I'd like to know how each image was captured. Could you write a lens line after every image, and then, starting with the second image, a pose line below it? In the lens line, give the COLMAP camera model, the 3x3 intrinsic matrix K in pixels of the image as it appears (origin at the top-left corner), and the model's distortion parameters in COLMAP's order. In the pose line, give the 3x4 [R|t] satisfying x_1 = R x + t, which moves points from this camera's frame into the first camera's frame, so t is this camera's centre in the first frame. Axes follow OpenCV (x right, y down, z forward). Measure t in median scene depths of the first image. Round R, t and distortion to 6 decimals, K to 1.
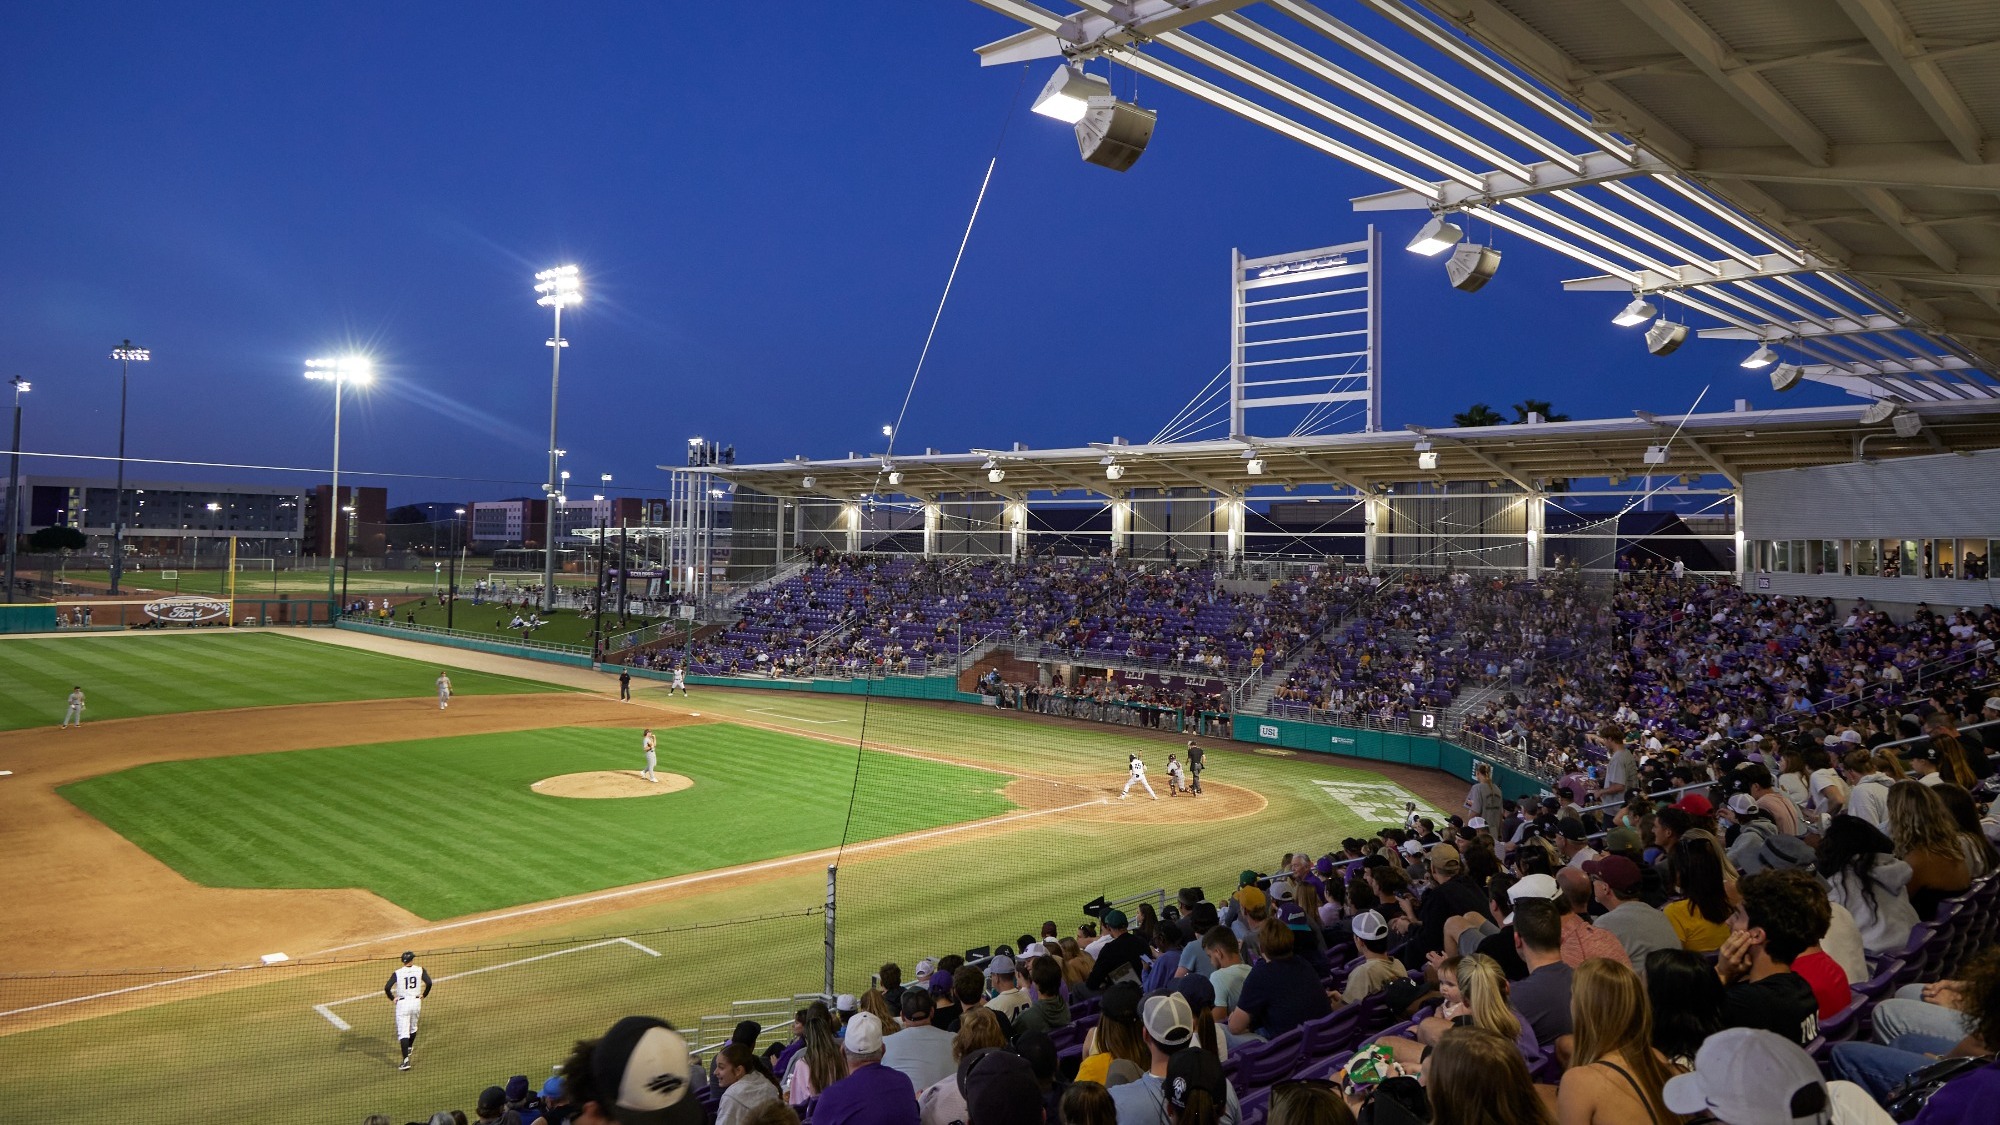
lens RADIAL K [[1327.0, 0, 1000.0], [0, 1327.0, 562.5], [0, 0, 1]] dist [0.000482, -0.000241]
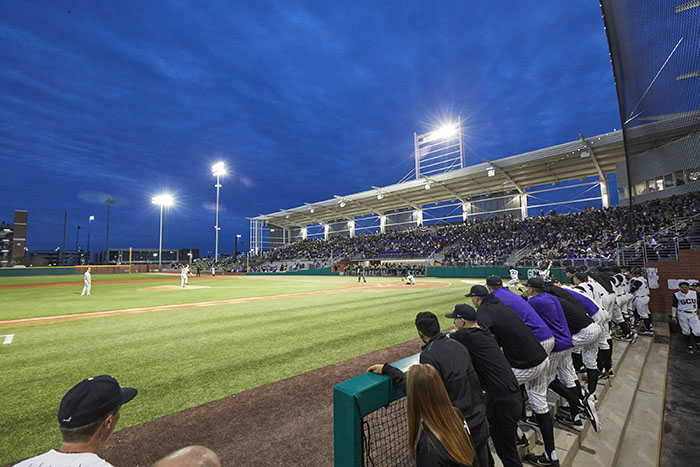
lens RADIAL K [[332.0, 0, 350.0], [0, 332.0, 233.5], [0, 0, 1]] dist [-0.000183, 0.000017]
pose [[0.999228, -0.038458, -0.008004, 0.016262], [0.037612, 0.995452, -0.087524, 0.065097], [0.011333, 0.087156, 0.996130, 0.201473]]
